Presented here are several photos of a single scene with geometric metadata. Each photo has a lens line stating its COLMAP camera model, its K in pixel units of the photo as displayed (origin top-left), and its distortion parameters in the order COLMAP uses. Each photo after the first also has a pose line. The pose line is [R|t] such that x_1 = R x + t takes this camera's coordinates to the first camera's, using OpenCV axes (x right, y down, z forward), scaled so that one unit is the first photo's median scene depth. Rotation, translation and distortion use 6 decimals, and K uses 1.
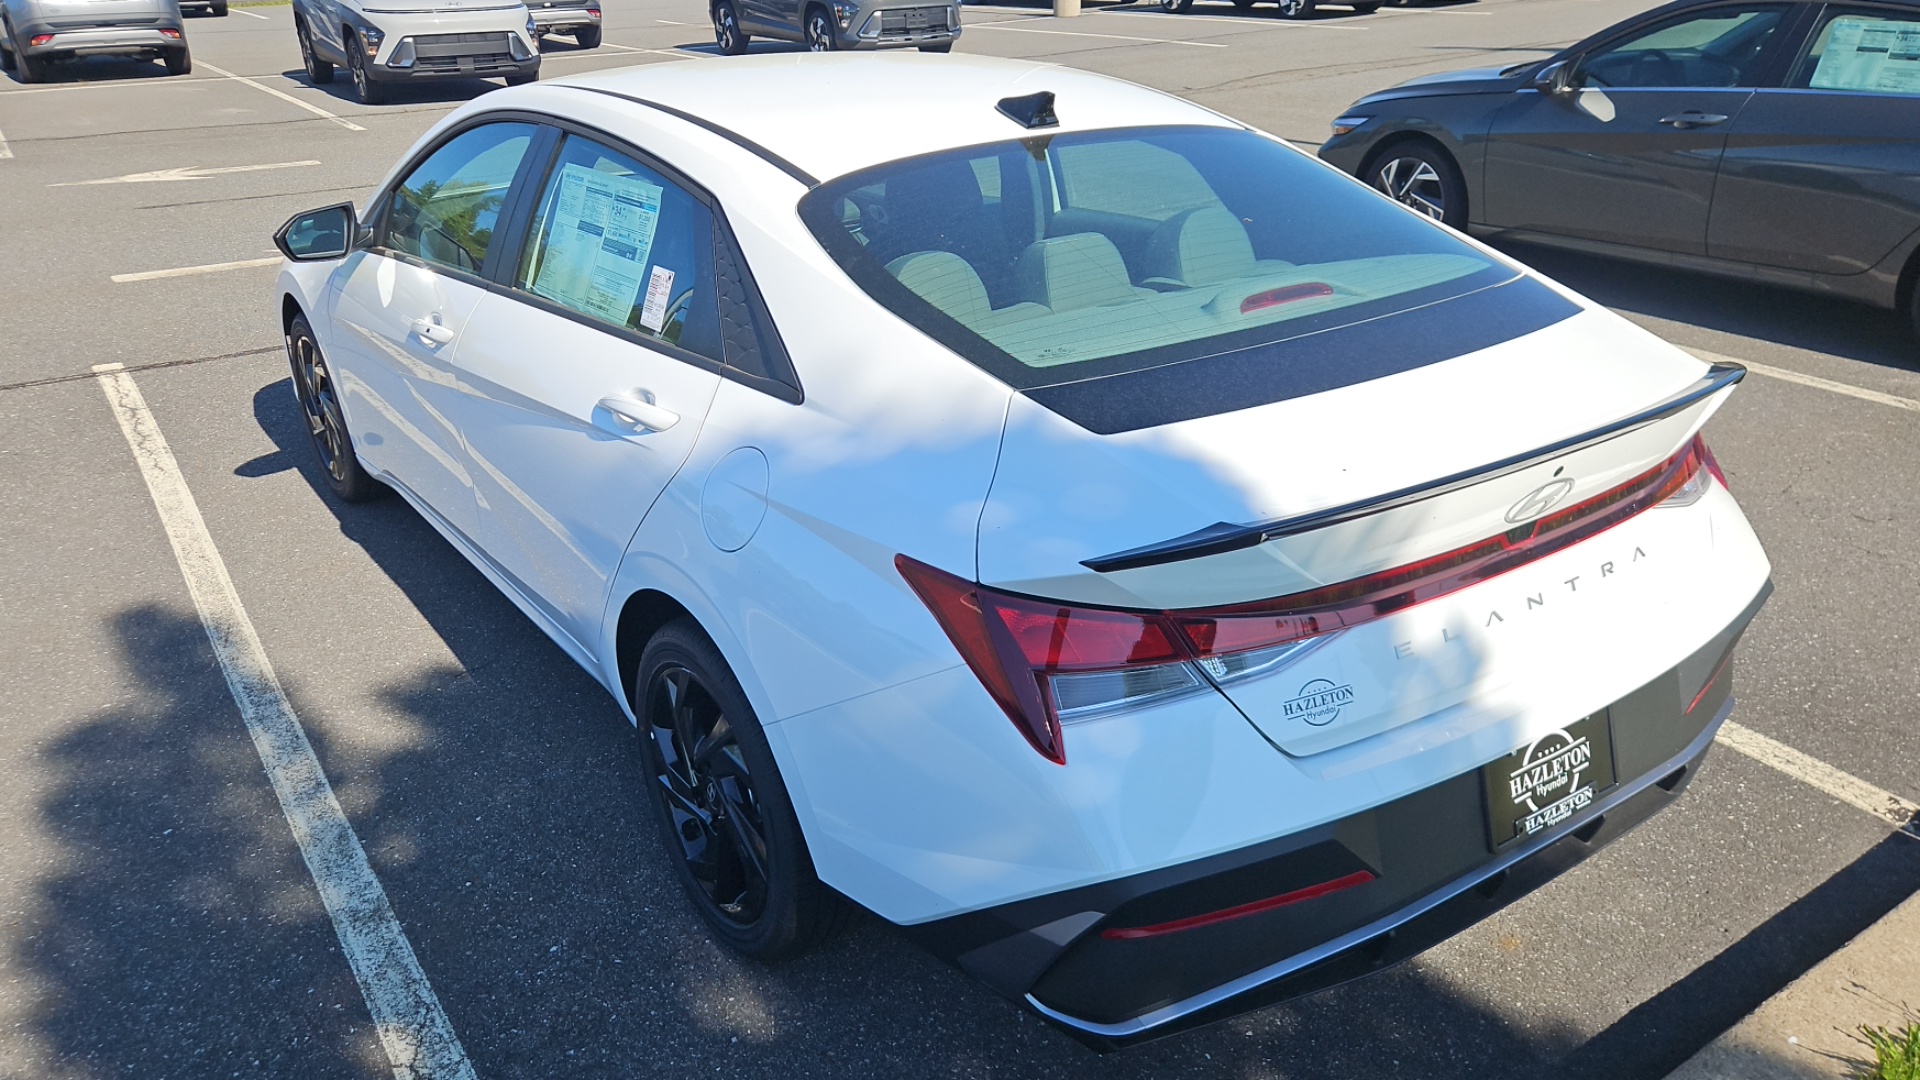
lens RADIAL K [[1350.7, 0, 953.2], [0, 1350.7, 551.5], [0, 0, 1]] dist [0.044922, -0.023286]
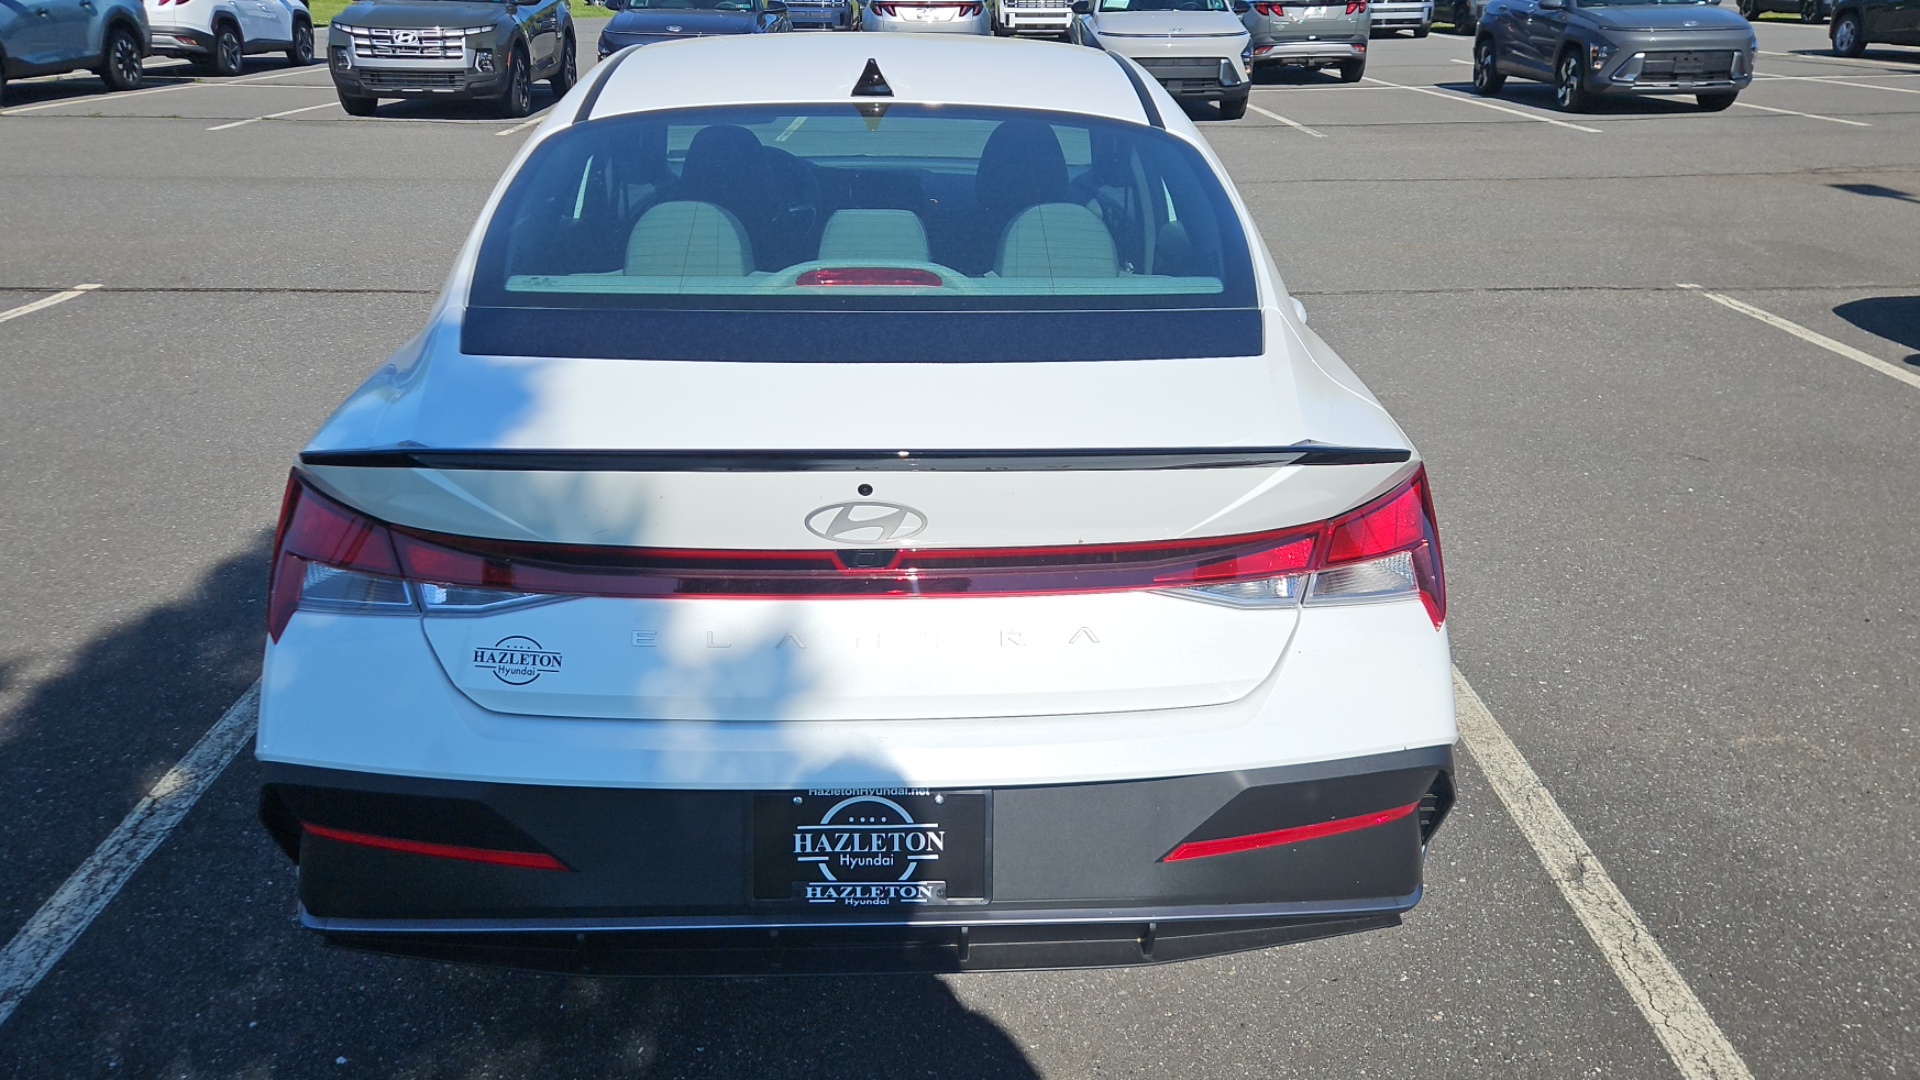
lens RADIAL K [[1350.7, 0, 953.2], [0, 1350.7, 551.5], [0, 0, 1]] dist [0.044922, -0.023286]
pose [[0.849892, 0.222093, -0.477869, 0.646871], [-0.233614, 0.971659, 0.036101, -0.045651], [0.472344, 0.080955, 0.877689, 0.203700]]
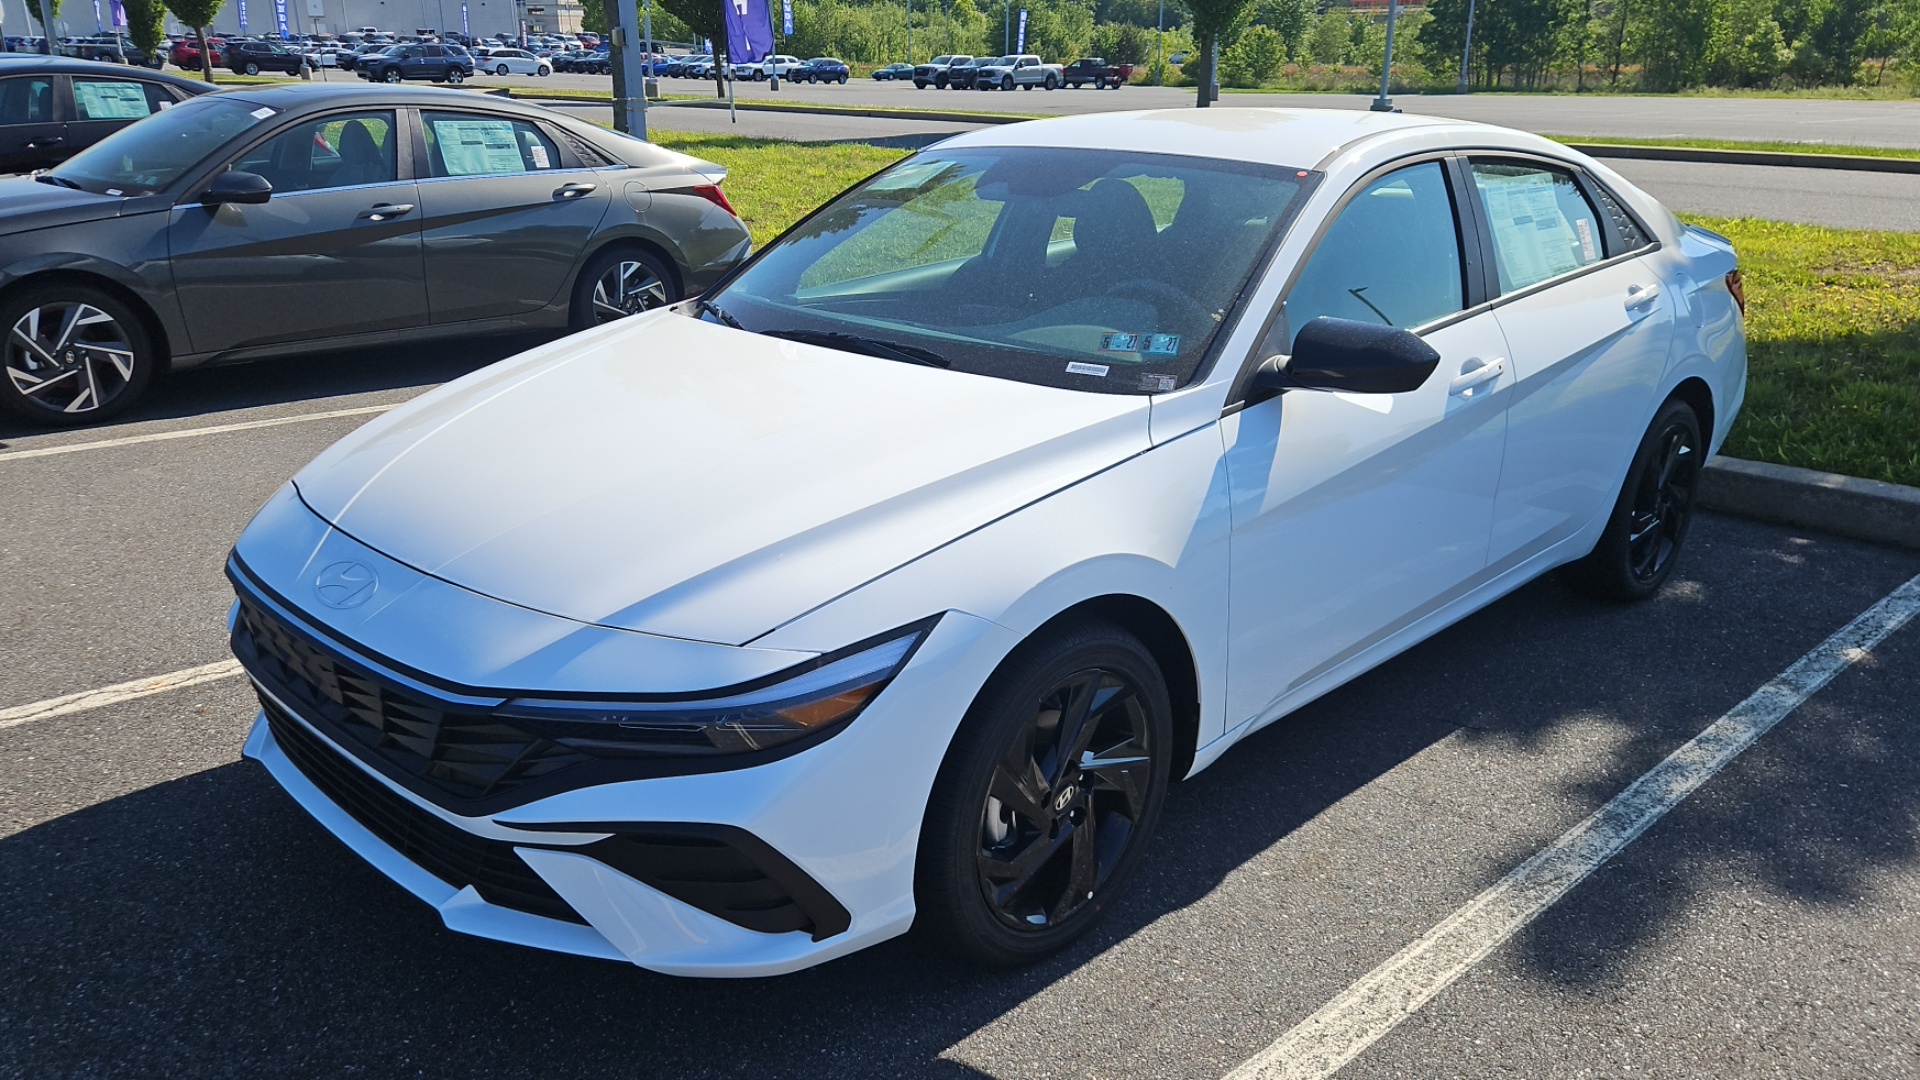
lens RADIAL K [[1350.7, 0, 953.2], [0, 1350.7, 551.5], [0, 0, 1]] dist [0.044922, -0.023286]
pose [[-0.134770, -0.305684, 0.942547, -1.556399], [0.402236, 0.852447, 0.333977, -0.641321], [-0.905562, 0.424136, 0.008073, 1.673478]]
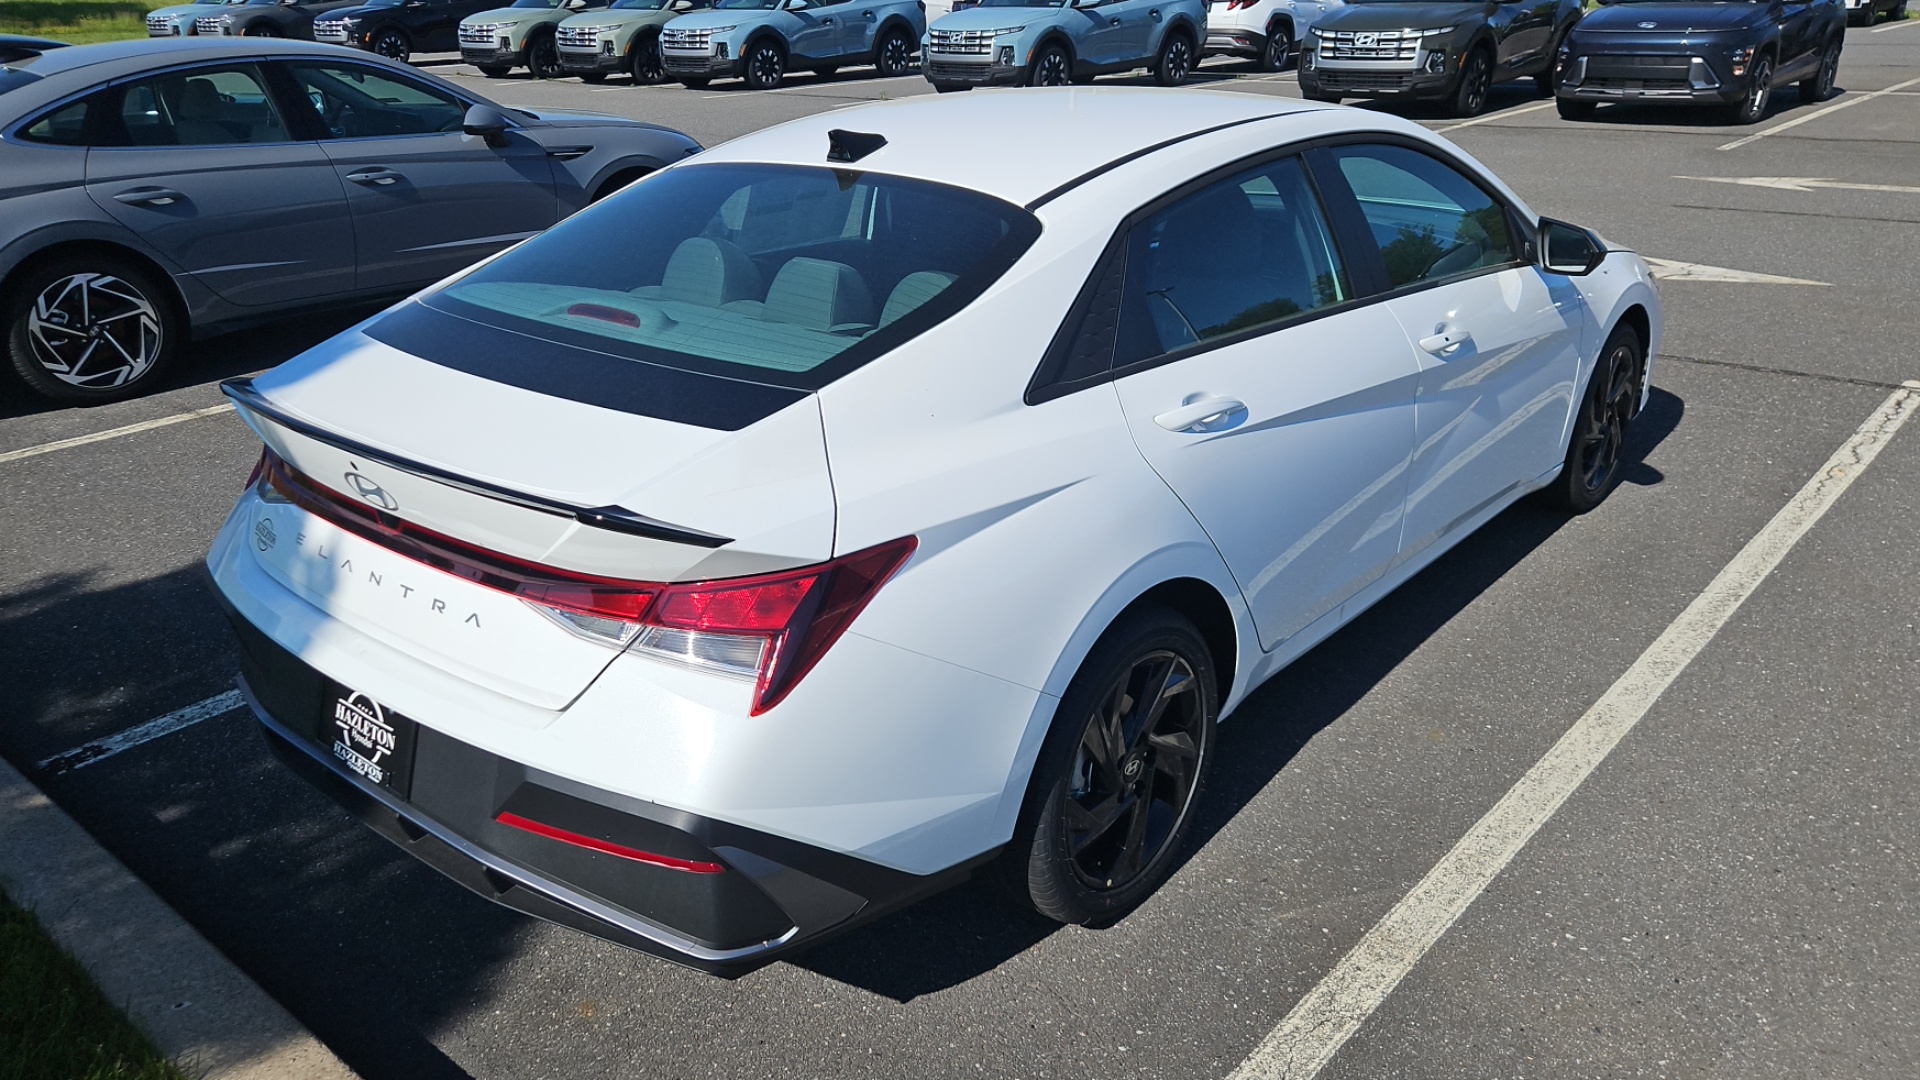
lens RADIAL K [[1350.7, 0, 953.2], [0, 1350.7, 551.5], [0, 0, 1]] dist [0.044922, -0.023286]
pose [[0.282745, 0.376679, -0.882138, 1.180610], [-0.373284, 0.890377, 0.260552, -0.351057], [0.883581, 0.255618, 0.392358, 0.727539]]
